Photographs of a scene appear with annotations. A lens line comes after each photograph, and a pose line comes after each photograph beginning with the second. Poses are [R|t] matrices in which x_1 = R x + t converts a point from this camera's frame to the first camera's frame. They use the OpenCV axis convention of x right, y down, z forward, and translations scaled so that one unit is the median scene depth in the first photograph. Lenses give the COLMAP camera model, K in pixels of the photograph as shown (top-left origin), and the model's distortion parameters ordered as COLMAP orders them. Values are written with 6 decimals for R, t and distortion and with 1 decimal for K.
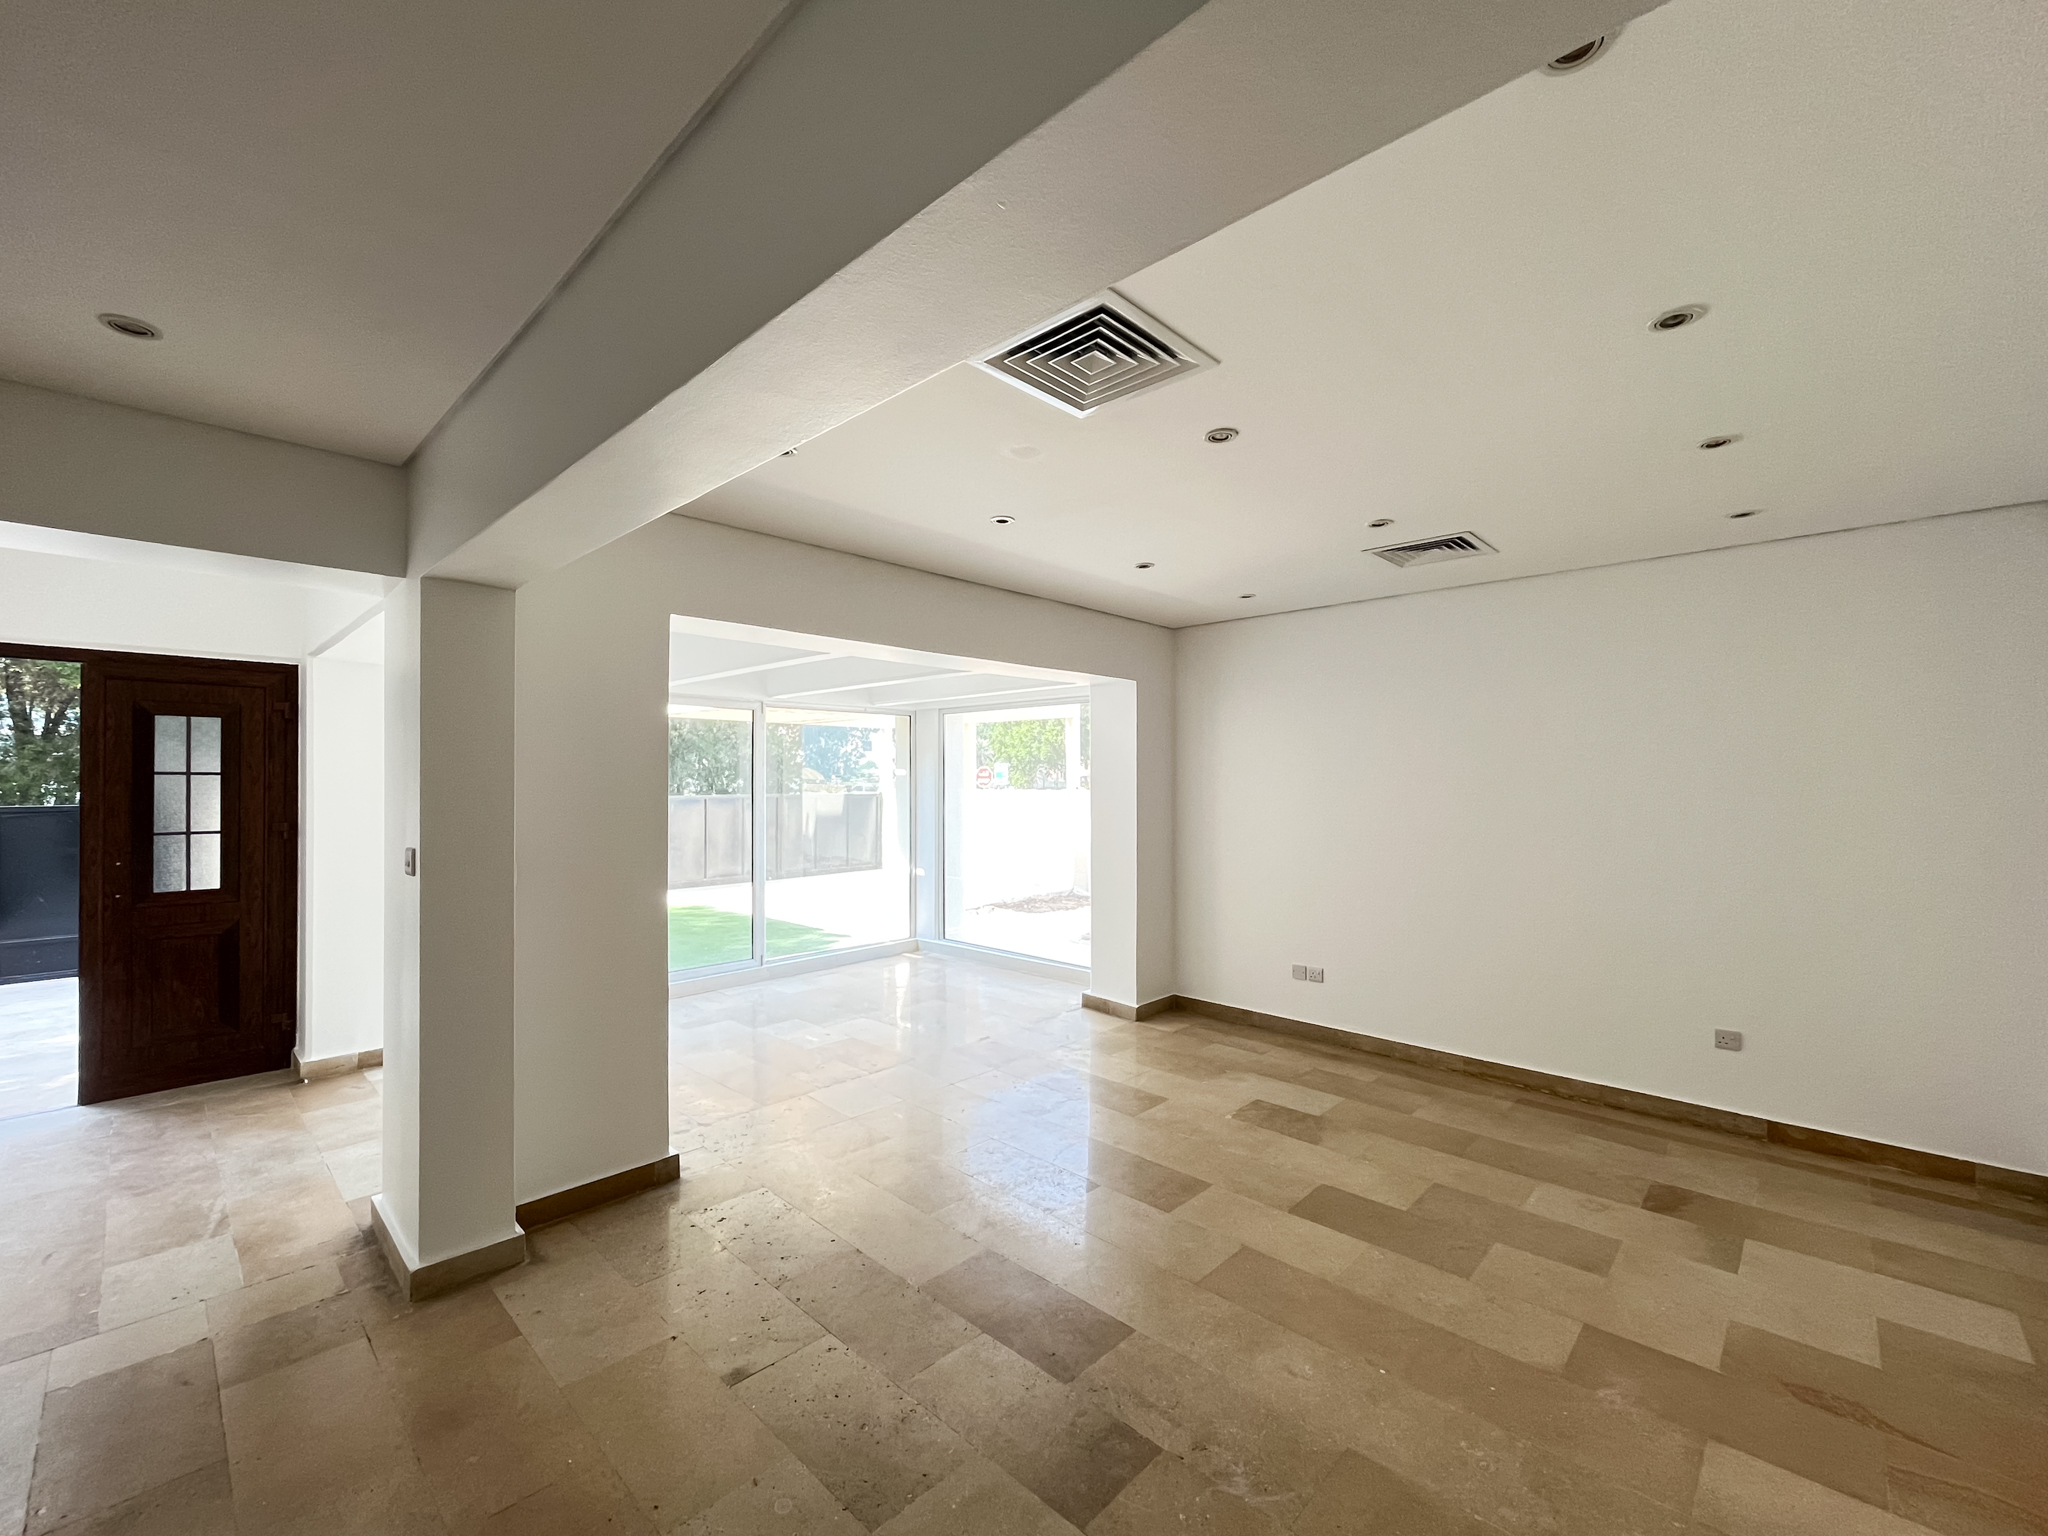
lens RADIAL K [[844.8, 0, 1035.2], [0, 844.8, 777.3], [0, 0, 1]] dist [-0.001317, -0.000196]
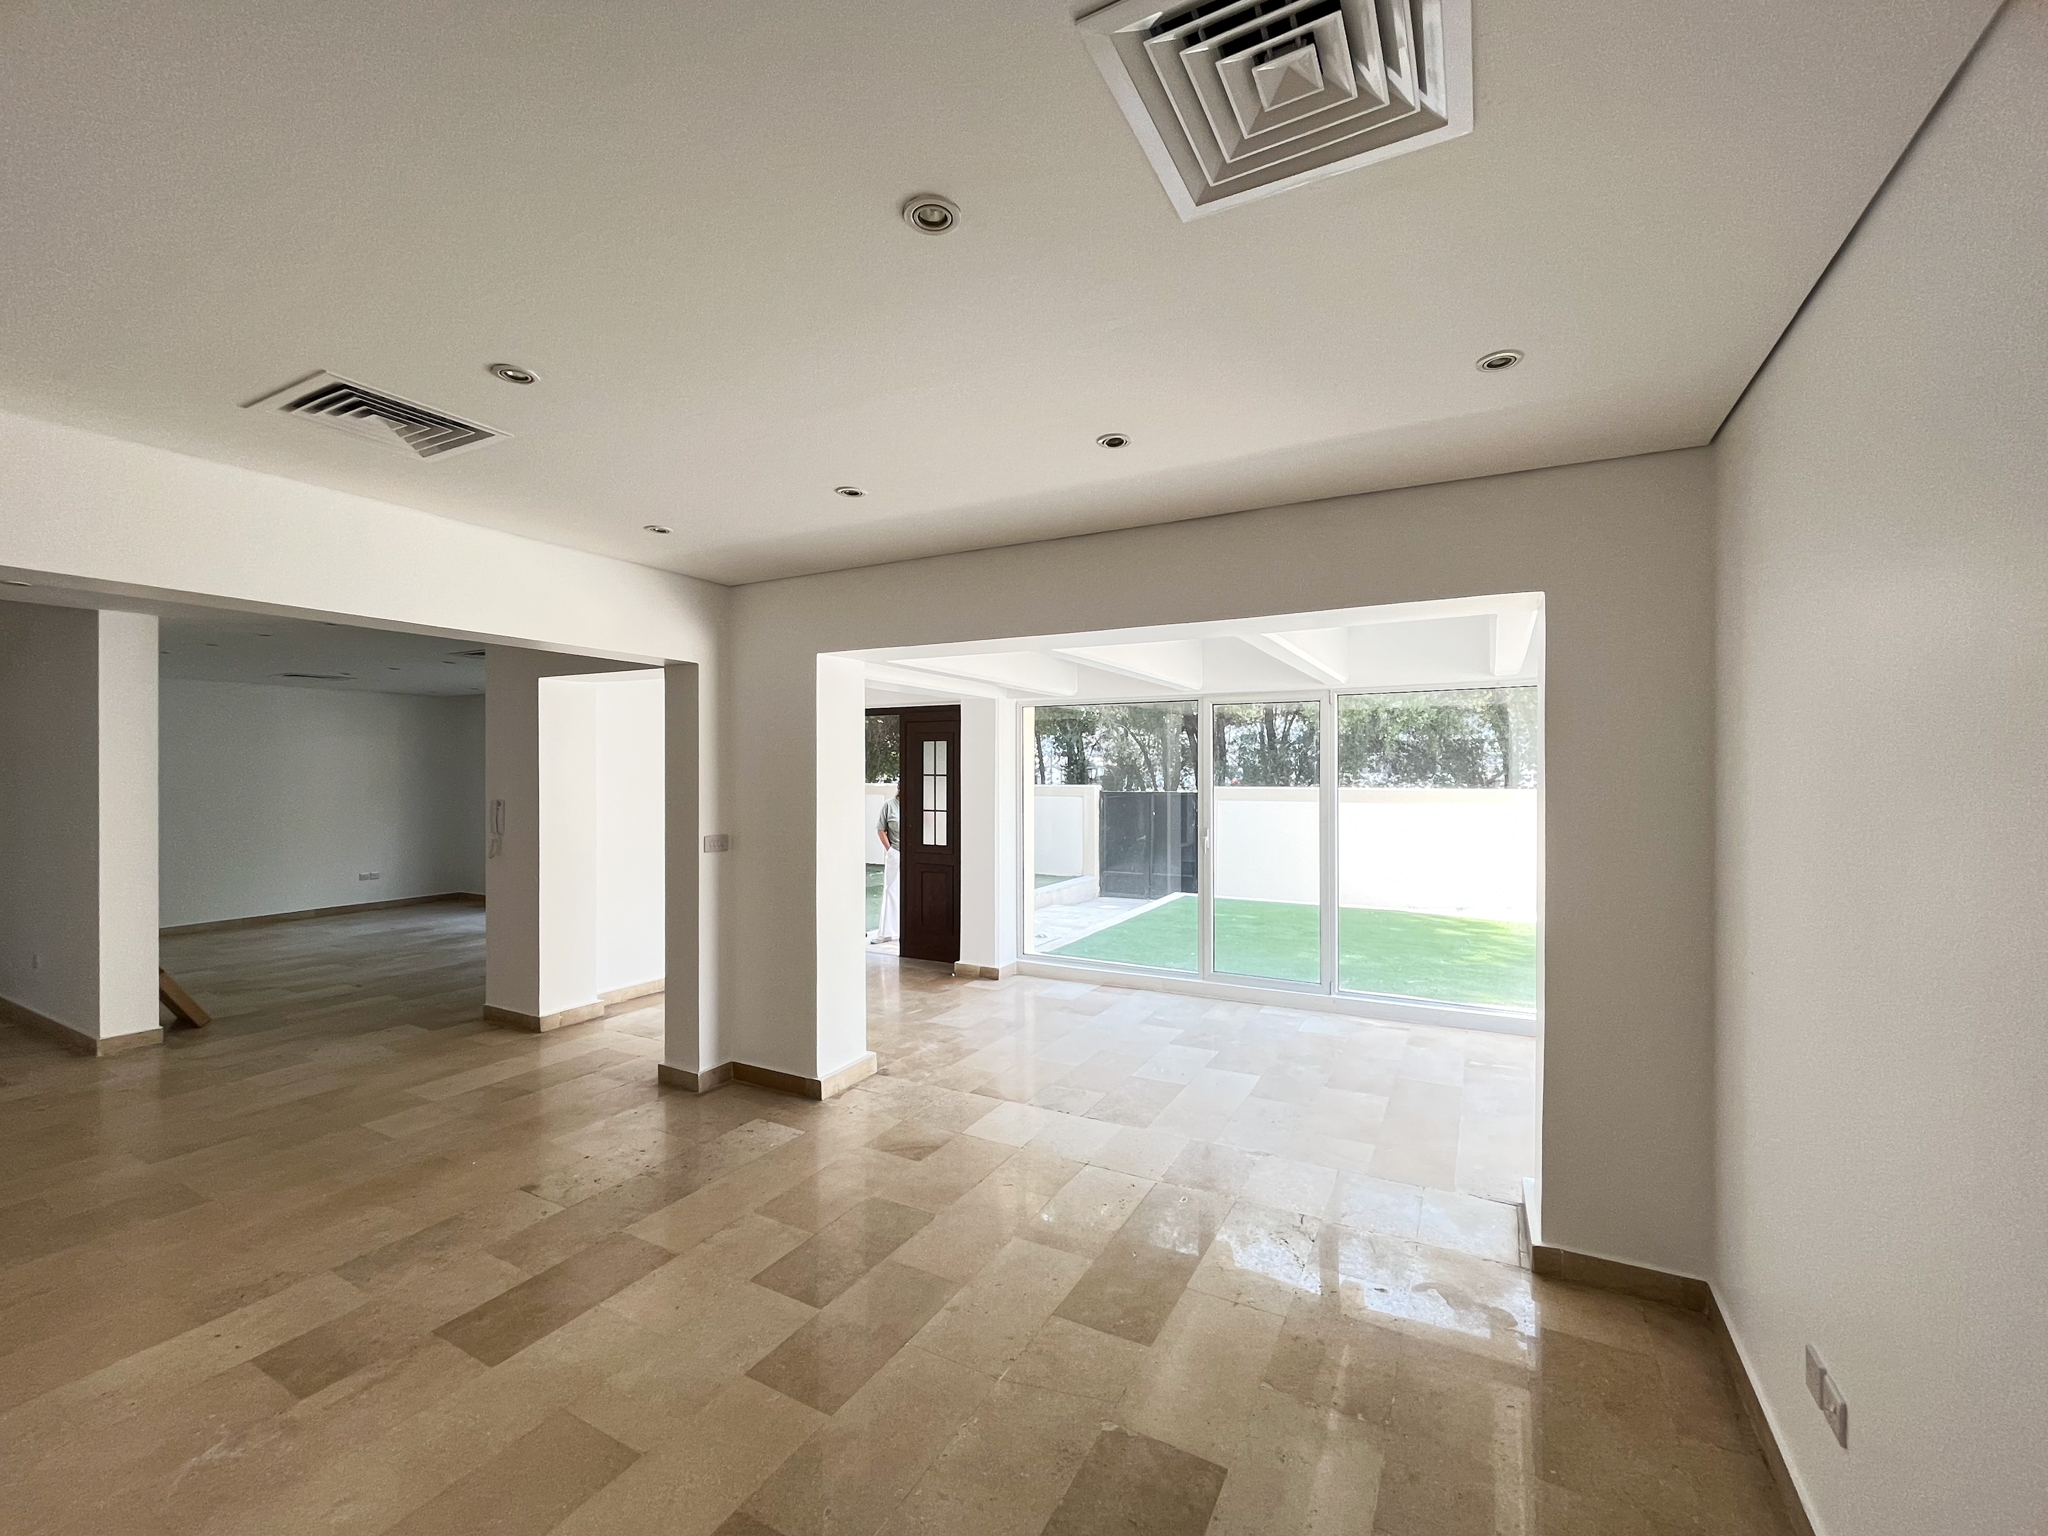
lens RADIAL K [[844.8, 0, 1035.2], [0, 844.8, 777.3], [0, 0, 1]] dist [-0.001317, -0.000196]
pose [[0.259715, 0.005556, -0.965669, 0.681325], [0.006615, 0.999950, 0.007533, -0.012392], [0.965663, -0.008345, 0.259666, 0.764483]]
